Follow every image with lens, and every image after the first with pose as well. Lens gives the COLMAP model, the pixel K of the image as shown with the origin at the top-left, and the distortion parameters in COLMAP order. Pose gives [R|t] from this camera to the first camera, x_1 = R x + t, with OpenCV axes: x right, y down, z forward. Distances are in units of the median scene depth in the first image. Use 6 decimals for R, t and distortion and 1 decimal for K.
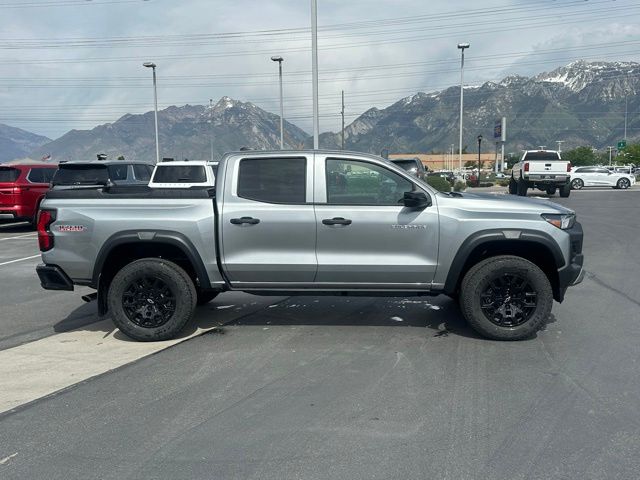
lens RADIAL K [[632.4, 0, 314.1], [0, 632.4, 242.0], [0, 0, 1]] dist [0.168937, -0.335559]
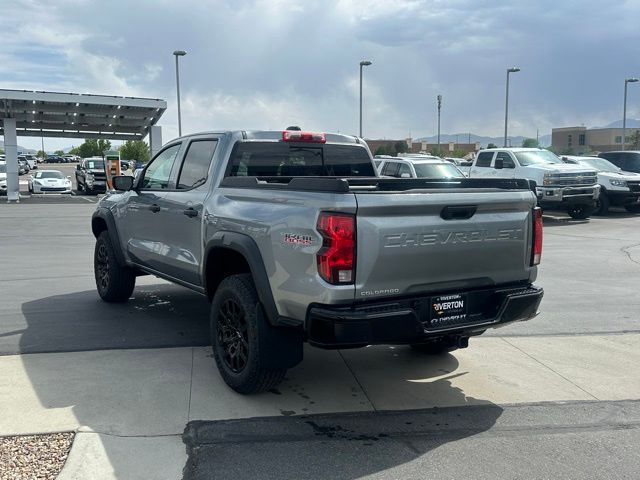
lens RADIAL K [[630.5, 0, 314.5], [0, 630.5, 228.3], [0, 0, 1]] dist [0.171749, -0.338175]
pose [[-0.566432, -0.066207, 0.821445, -0.873772], [0.092643, 0.985334, 0.143299, -0.150561], [-0.818885, 0.157270, -0.551991, 1.610110]]
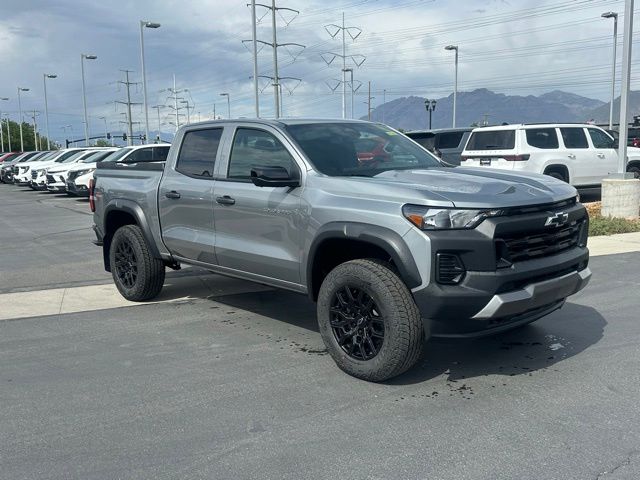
lens RADIAL K [[632.4, 0, 314.1], [0, 632.4, 242.0], [0, 0, 1]] dist [0.168937, -0.335559]
pose [[0.694487, 0.095497, -0.713139, 0.749683], [-0.056576, 0.995332, 0.078189, -0.049922], [0.717277, -0.013955, 0.696648, 0.461301]]
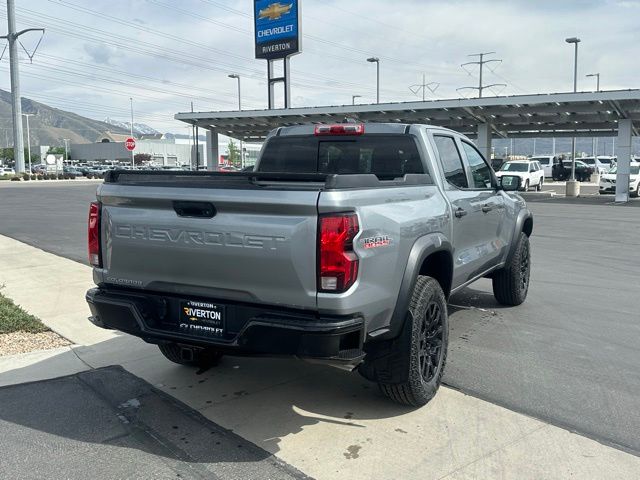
lens RADIAL K [[633.1, 0, 315.4], [0, 633.1, 234.3], [0, 0, 1]] dist [0.181066, -0.351492]
pose [[0.423380, -0.076903, 0.902682, -0.899613], [0.087392, 0.995211, 0.043797, -0.056697], [-0.901727, 0.060345, 0.428073, 0.813416]]
